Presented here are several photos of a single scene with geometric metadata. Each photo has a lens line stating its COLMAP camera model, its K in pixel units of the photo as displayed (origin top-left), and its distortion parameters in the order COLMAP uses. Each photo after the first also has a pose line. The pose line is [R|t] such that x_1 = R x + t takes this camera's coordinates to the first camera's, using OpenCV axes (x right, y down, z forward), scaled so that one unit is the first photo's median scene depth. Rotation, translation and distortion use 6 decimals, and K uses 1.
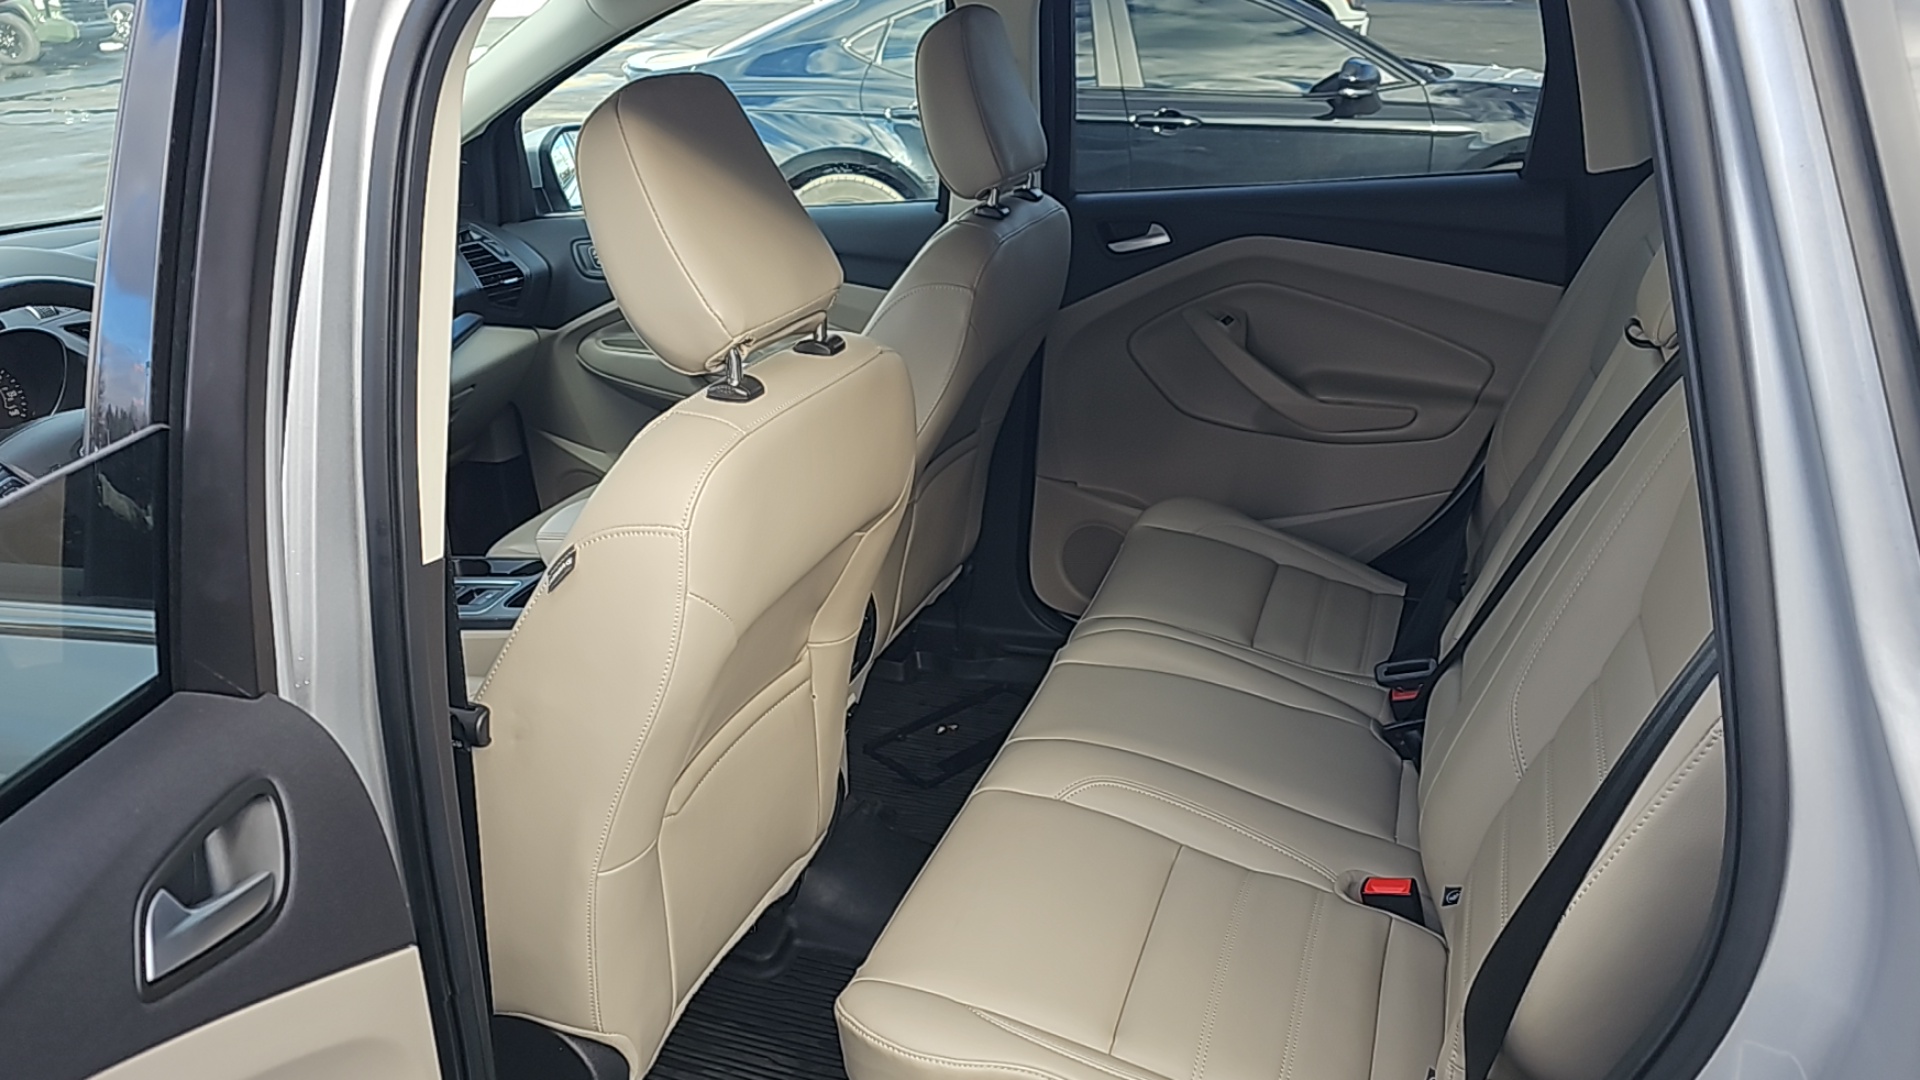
lens RADIAL K [[1379.9, 0, 916.6], [0, 1379.9, 538.6], [0, 0, 1]] dist [0.066336, -0.056986]
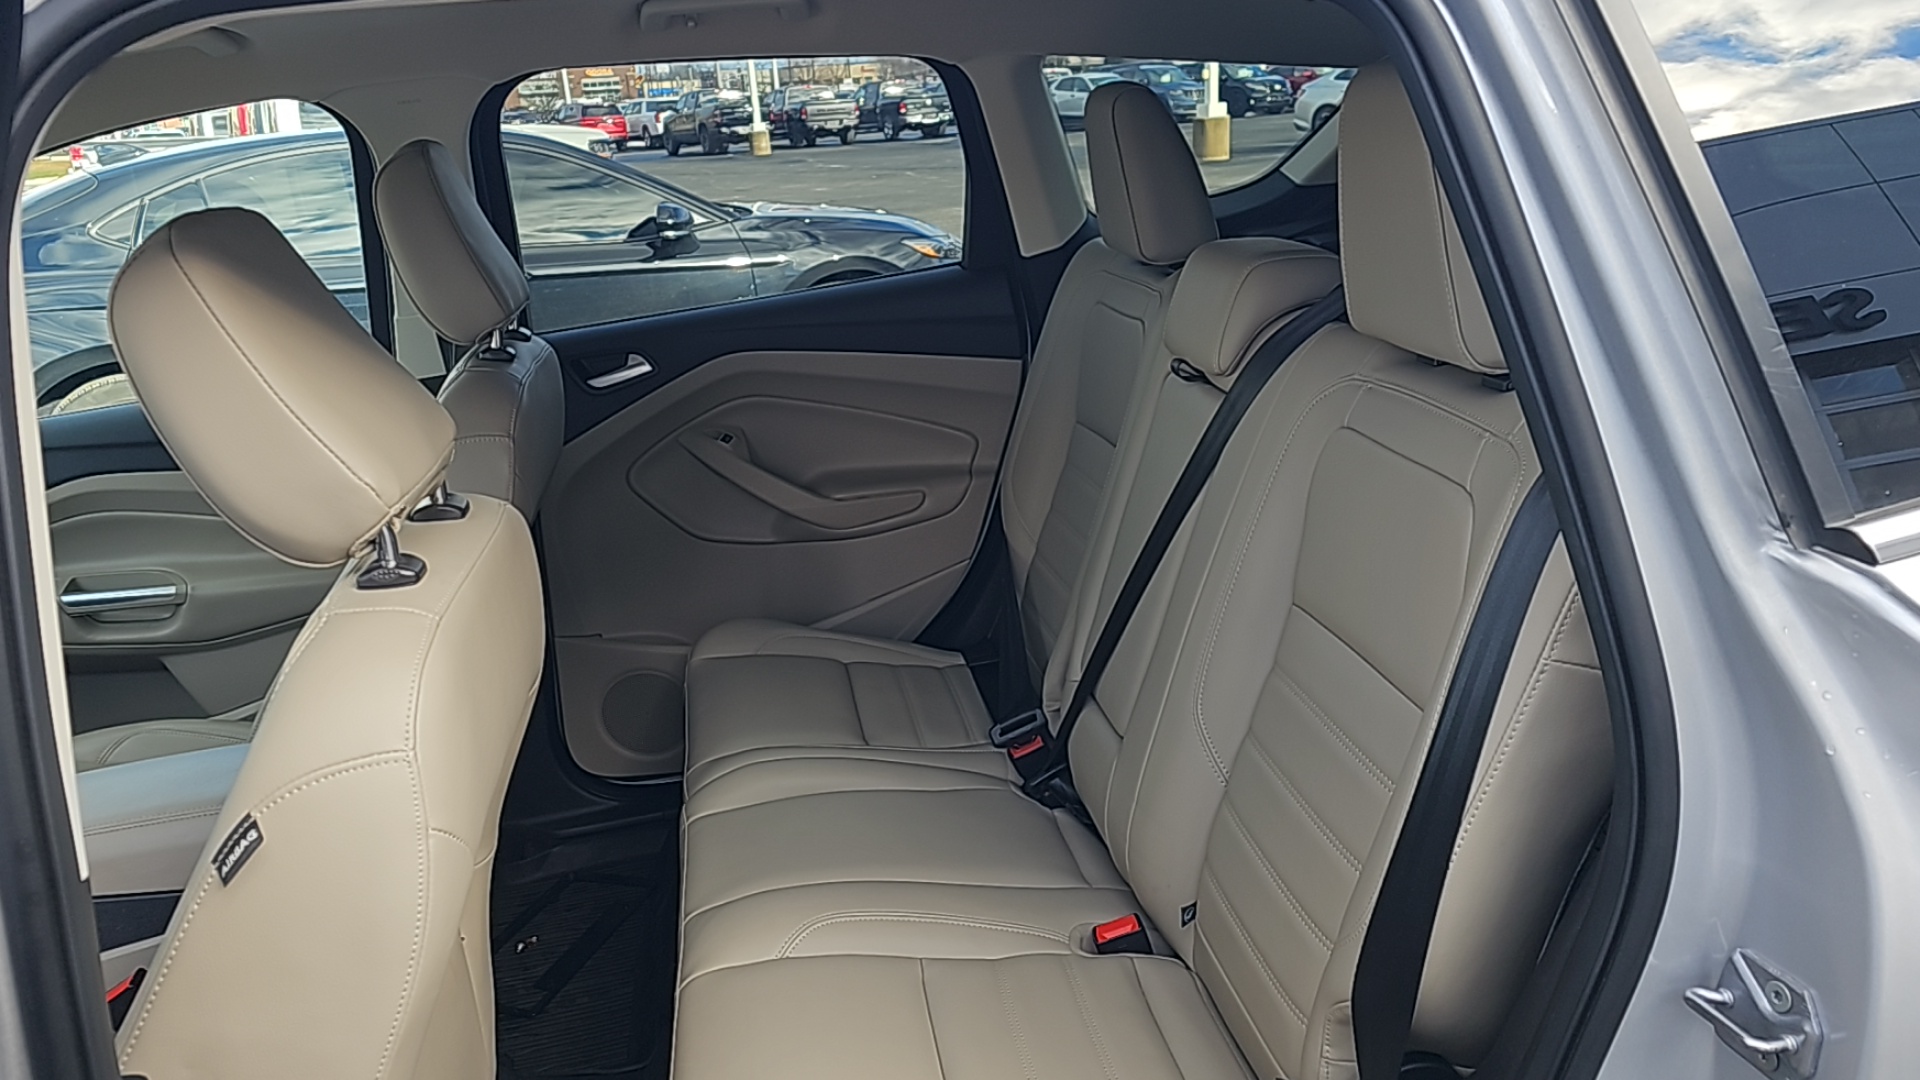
lens RADIAL K [[1379.9, 0, 925.2], [0, 1379.9, 528.9], [0, 0, 1]] dist [0.066336, -0.056986]
pose [[0.864823, -0.188147, 0.465491, -0.128121], [0.239877, 0.969307, -0.053876, -0.007760], [-0.441068, 0.158253, 0.883411, 0.077368]]
